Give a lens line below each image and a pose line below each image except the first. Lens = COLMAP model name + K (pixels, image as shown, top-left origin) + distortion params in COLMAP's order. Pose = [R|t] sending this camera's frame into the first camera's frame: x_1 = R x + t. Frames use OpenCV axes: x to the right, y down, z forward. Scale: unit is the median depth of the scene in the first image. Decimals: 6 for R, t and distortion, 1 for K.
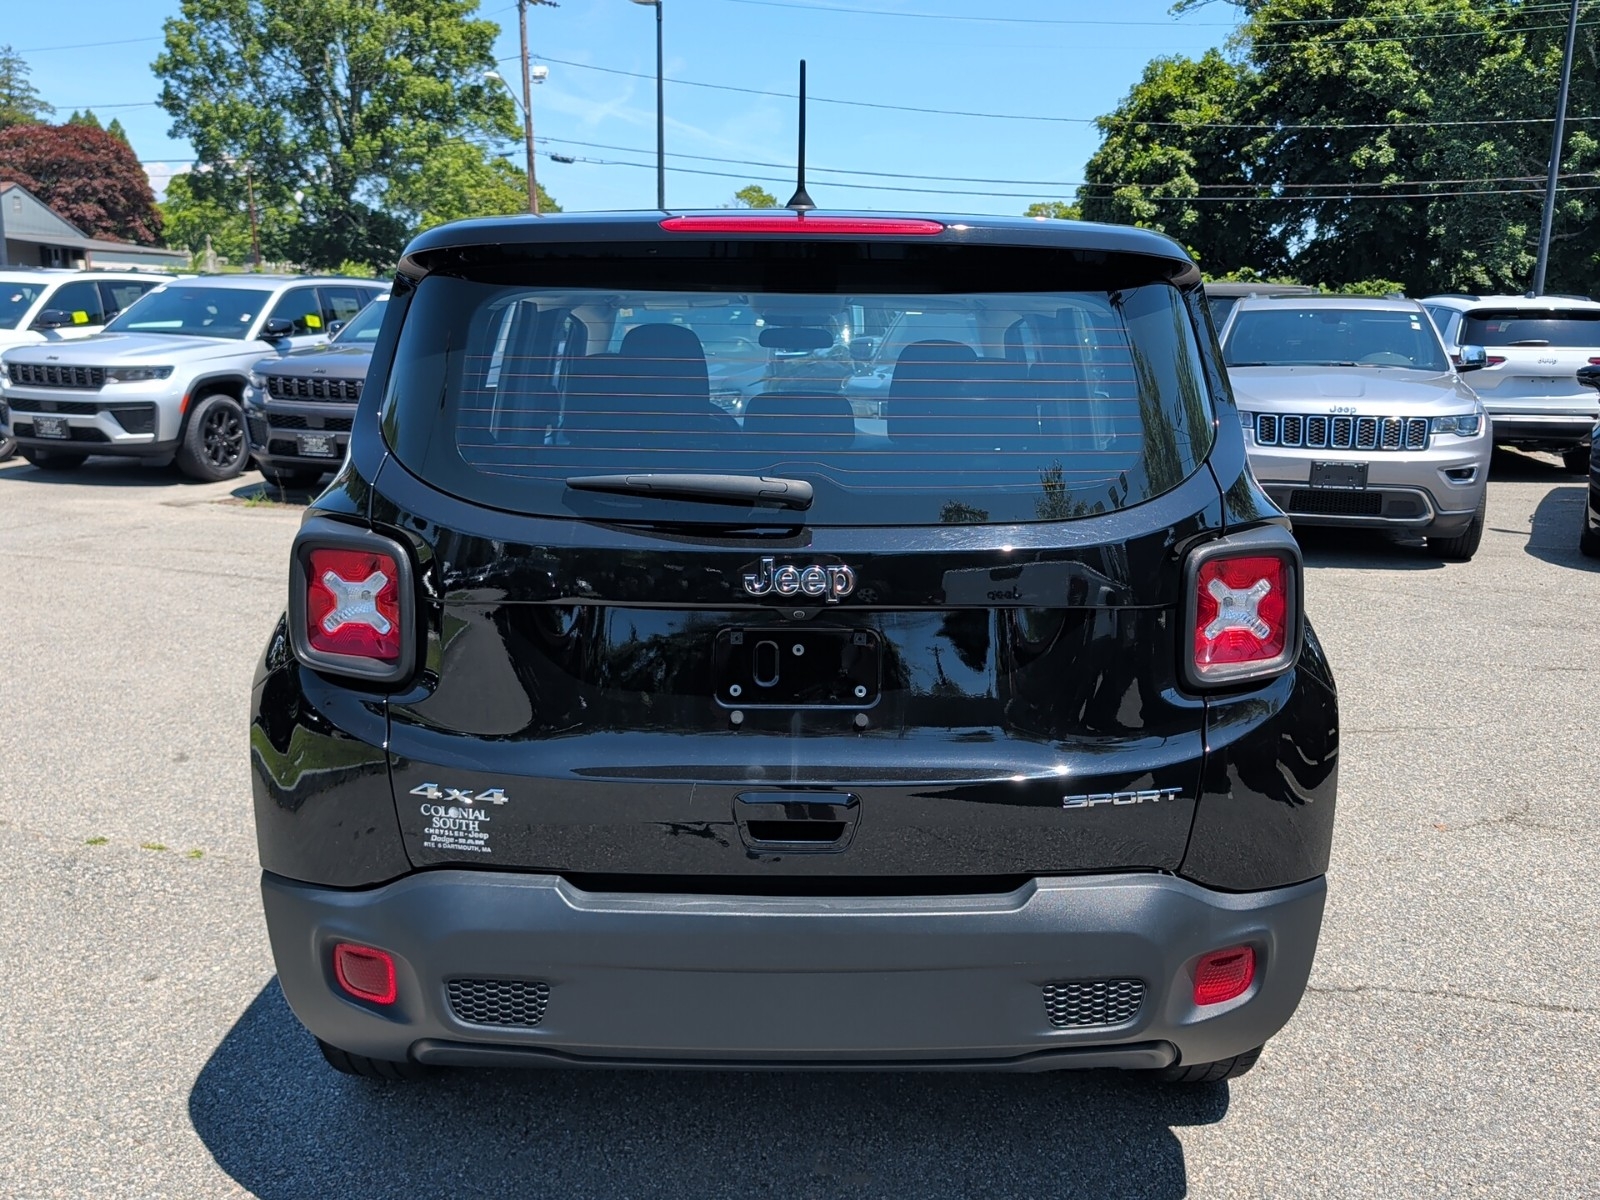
lens RADIAL K [[1363.6, 0, 811.9], [0, 1363.6, 602.7], [0, 0, 1]] dist [0.010044, -0.009835]
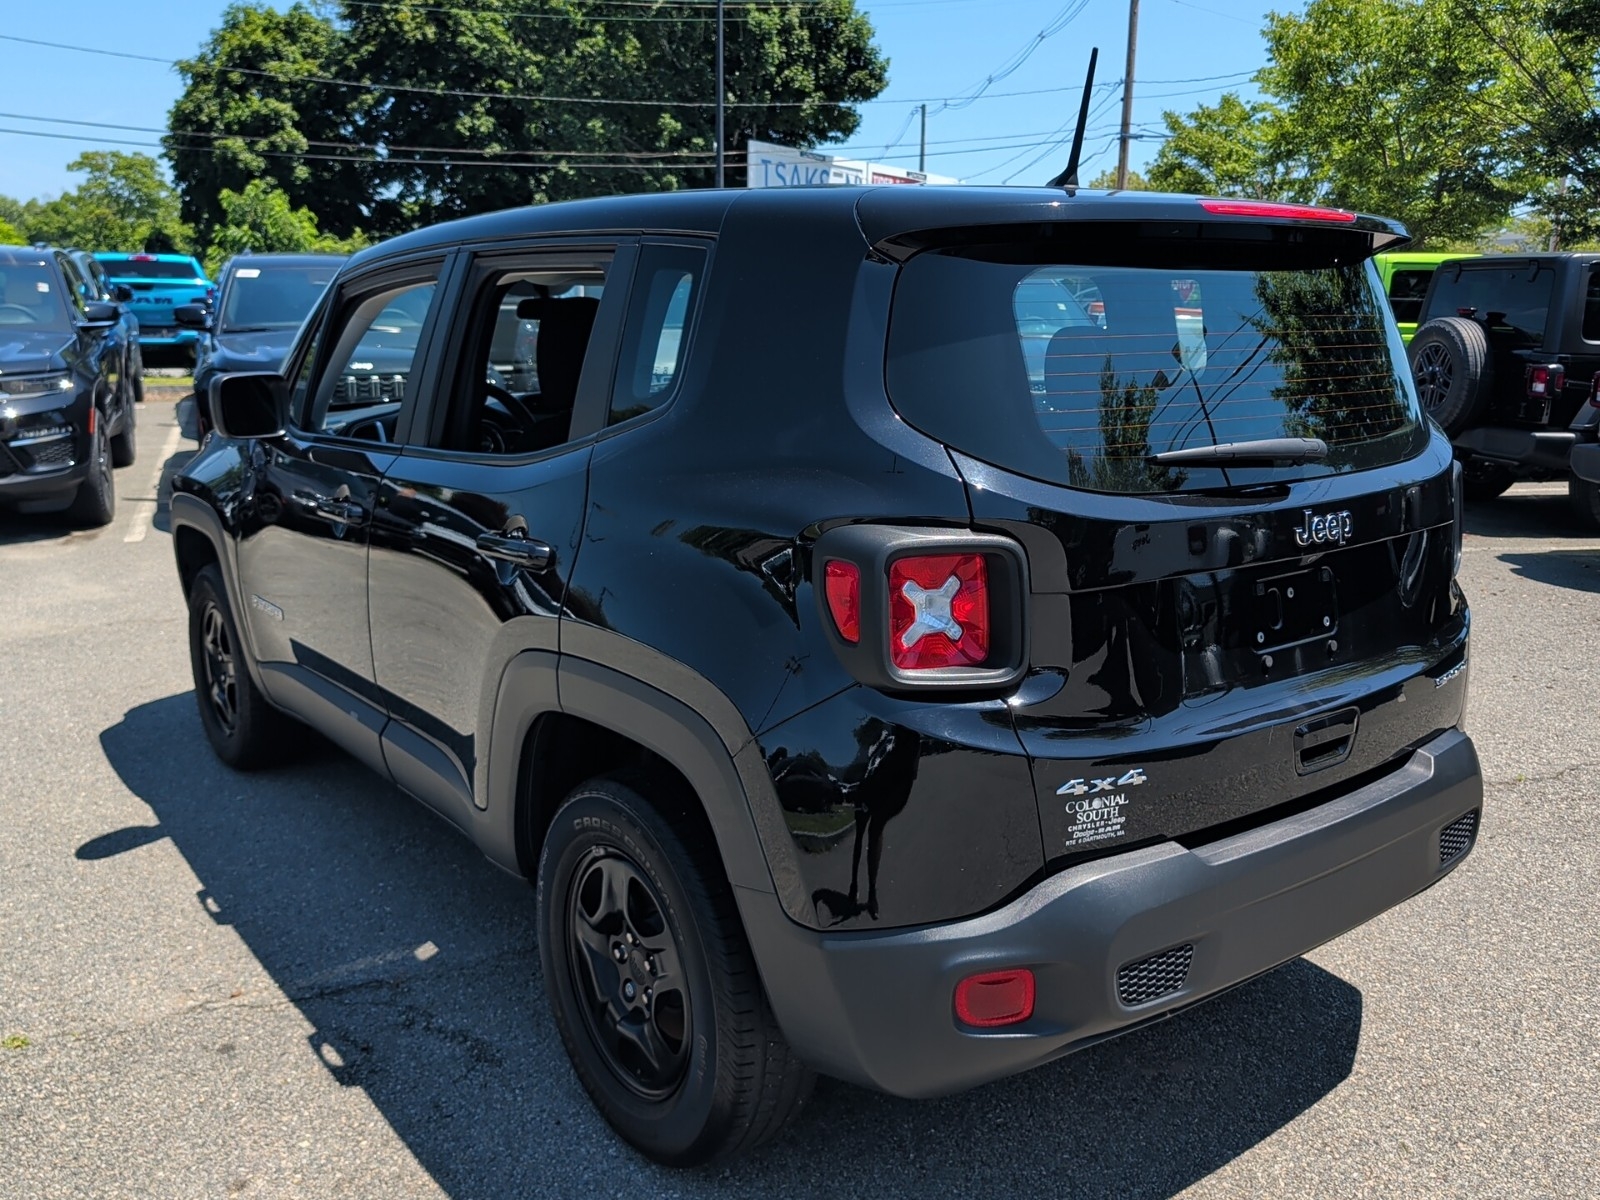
lens RADIAL K [[1363.6, 0, 809.9], [0, 1363.6, 599.9], [0, 0, 1]] dist [0.010044, -0.009835]
pose [[0.805869, -0.136888, 0.576053, -0.131587], [0.122521, 0.990403, 0.063950, -0.010723], [-0.579279, 0.019043, 0.814907, 0.042746]]
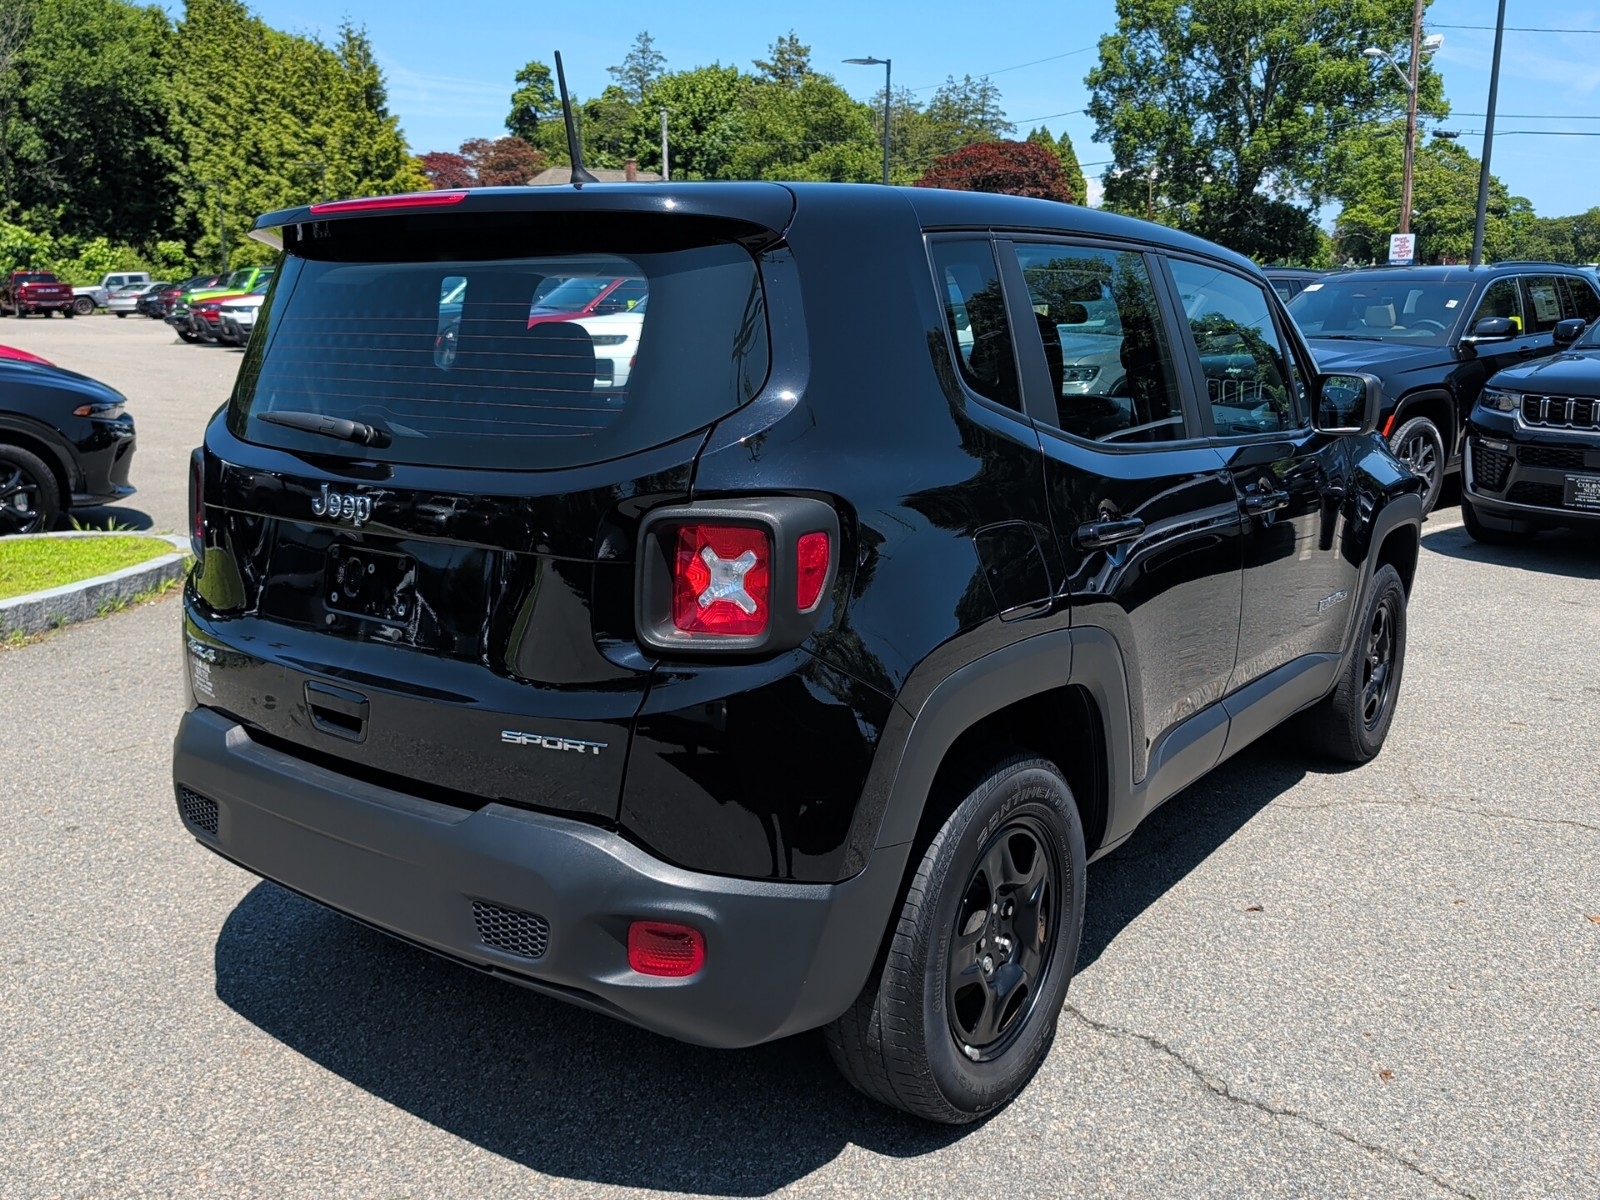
lens RADIAL K [[1363.6, 0, 800.8], [0, 1363.6, 598.8], [0, 0, 1]] dist [0.010044, -0.009835]
pose [[0.799243, 0.112932, -0.590303, 0.132058], [-0.111845, 0.992978, 0.038535, -0.003432], [0.590510, 0.035223, 0.806262, 0.037289]]
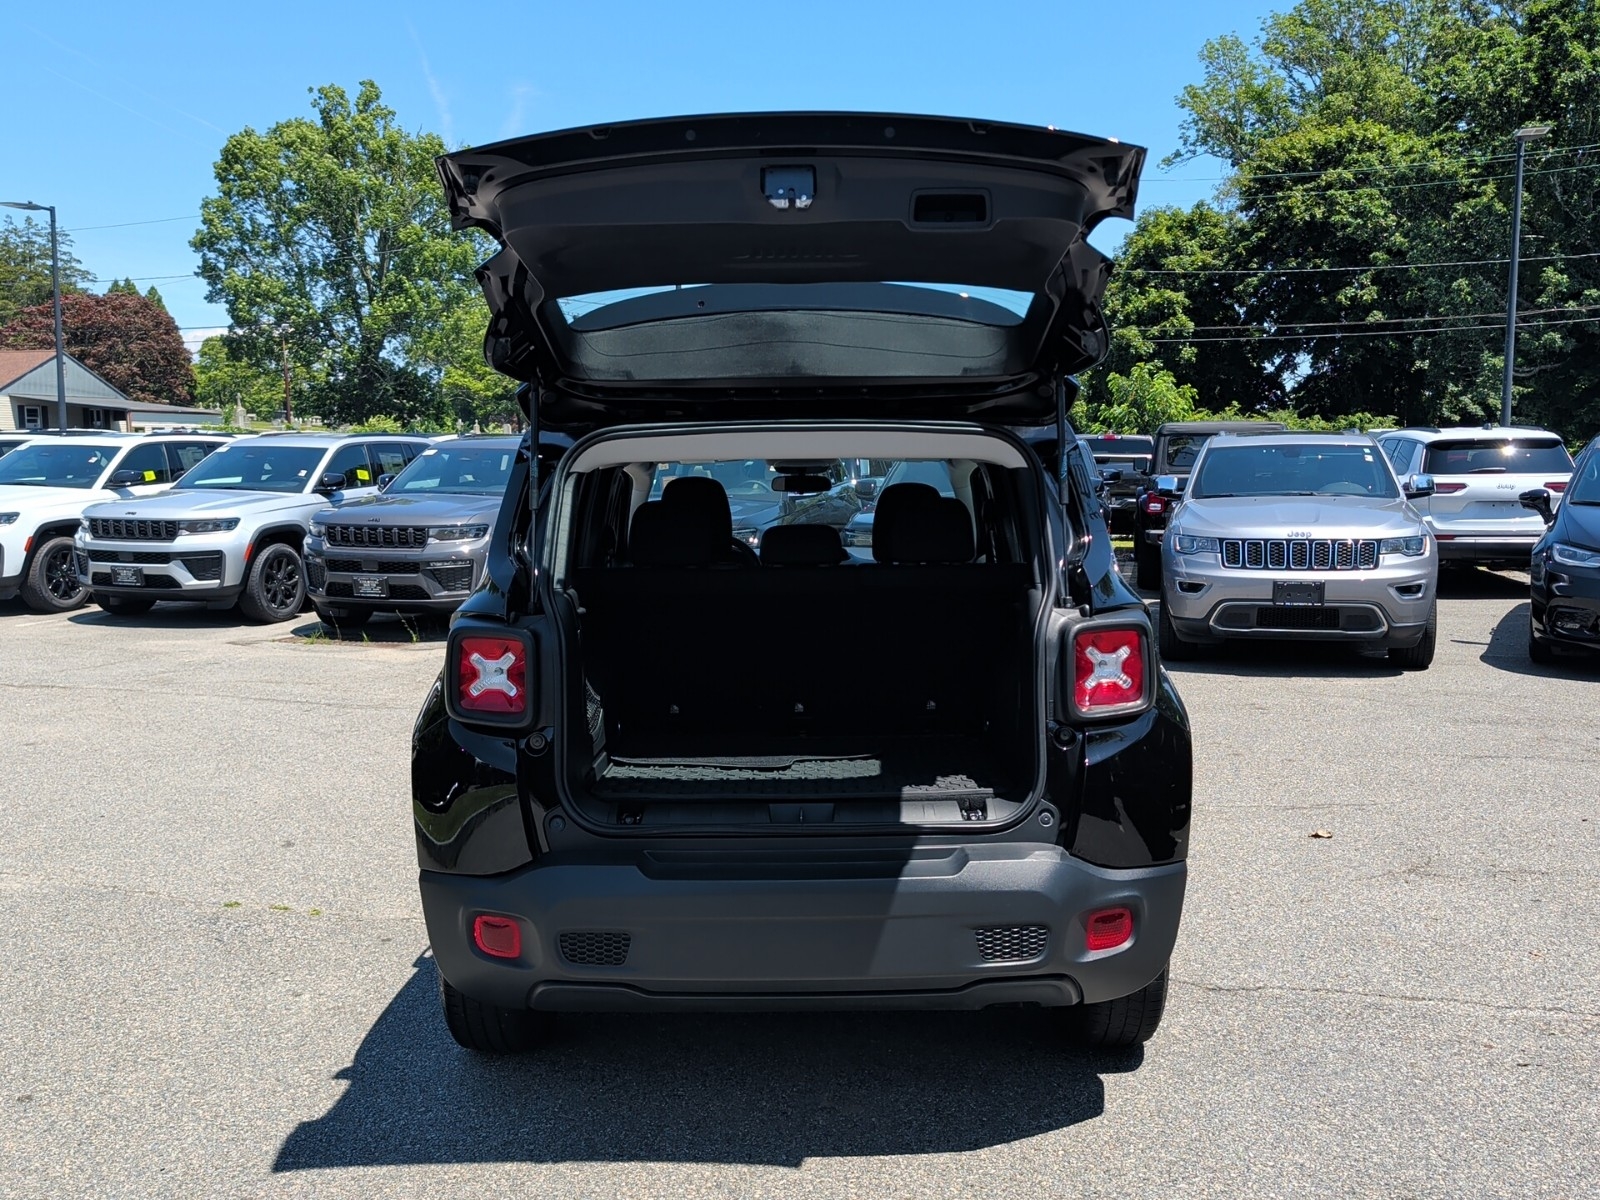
lens RADIAL K [[1363.6, 0, 811.5], [0, 1363.6, 596.8], [0, 0, 1]] dist [0.010044, -0.009835]
pose [[0.999720, -0.020590, -0.011671, 0.002912], [0.019251, 0.994279, -0.105067, 0.010808], [0.013768, 0.104813, 0.994397, -0.061743]]
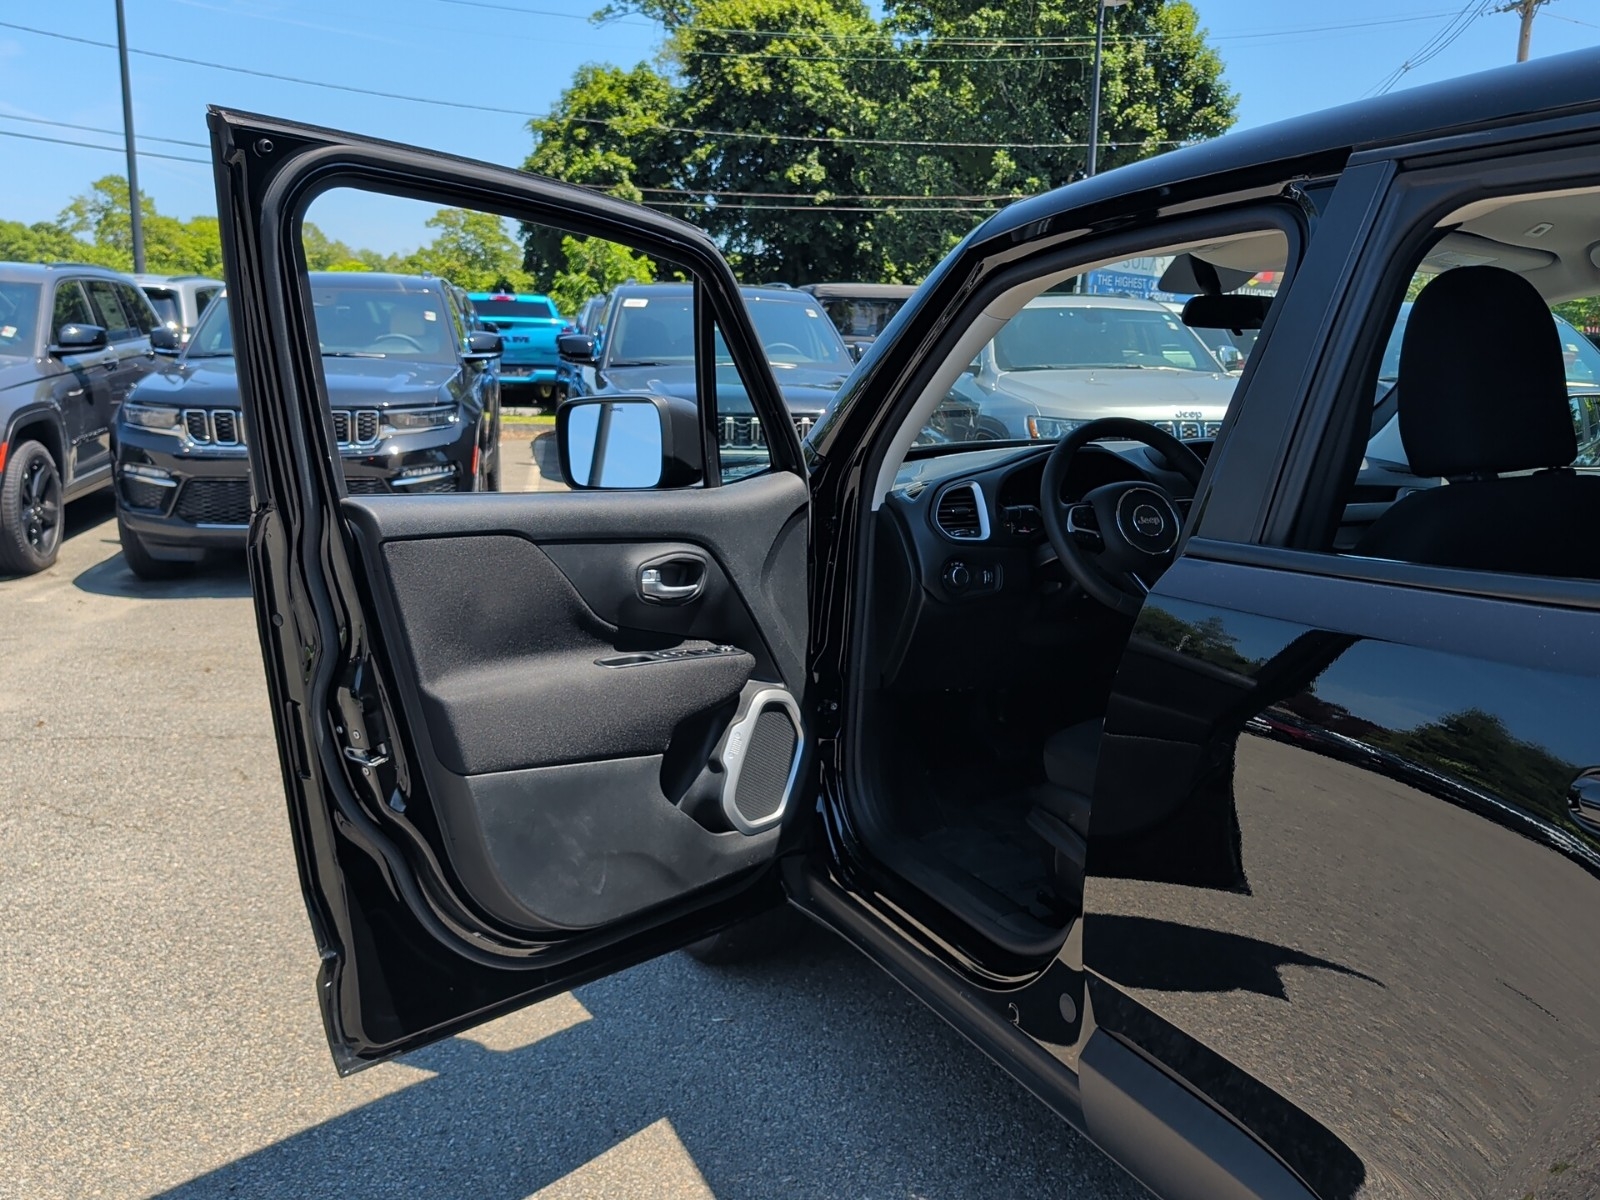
lens RADIAL K [[1363.6, 0, 810.1], [0, 1363.6, 604.8], [0, 0, 1]] dist [0.010044, -0.009835]
pose [[0.912479, -0.077889, 0.401642, -0.130616], [0.079796, 0.996739, 0.012009, -0.026472], [-0.401267, 0.021091, 0.915718, 0.157084]]
